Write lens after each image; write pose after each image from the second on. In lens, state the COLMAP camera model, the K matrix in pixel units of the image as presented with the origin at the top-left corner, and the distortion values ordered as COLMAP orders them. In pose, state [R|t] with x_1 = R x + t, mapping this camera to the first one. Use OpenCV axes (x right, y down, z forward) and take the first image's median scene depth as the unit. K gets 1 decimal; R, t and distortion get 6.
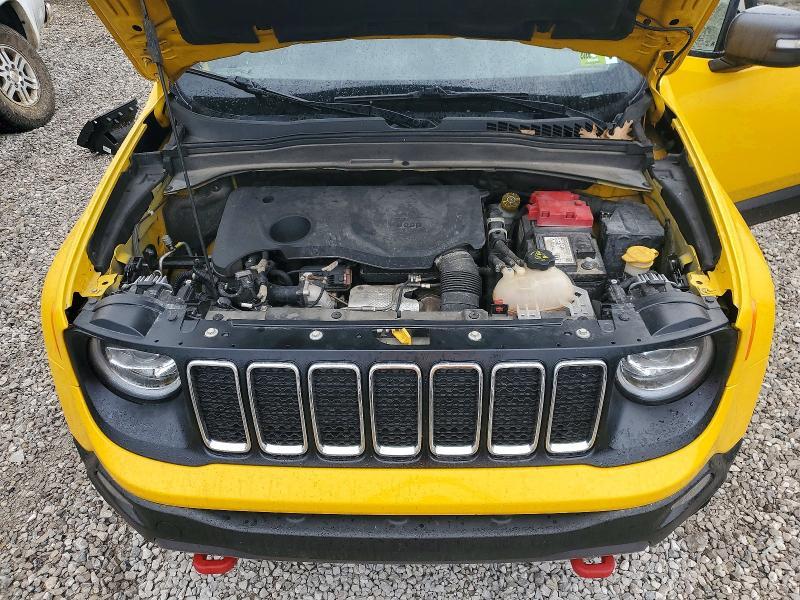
lens RADIAL K [[623.1, 0, 407.4], [0, 623.1, 307.5], [0, 0, 1]] dist [0.070920, -0.059885]
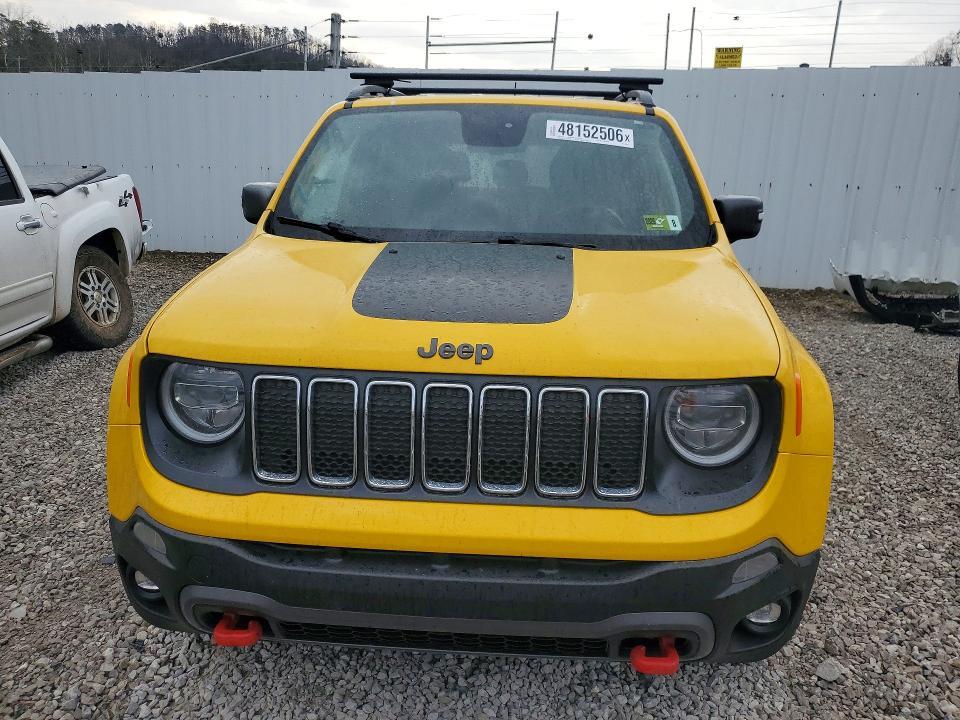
lens RADIAL K [[747.7, 0, 477.7], [0, 747.7, 355.9], [0, 0, 1]] dist [0.070920, -0.059885]
pose [[0.997997, 0.051561, -0.036650, 0.037531], [-0.061592, 0.924144, -0.377047, 0.264417], [0.014429, 0.378550, 0.925469, -0.097531]]
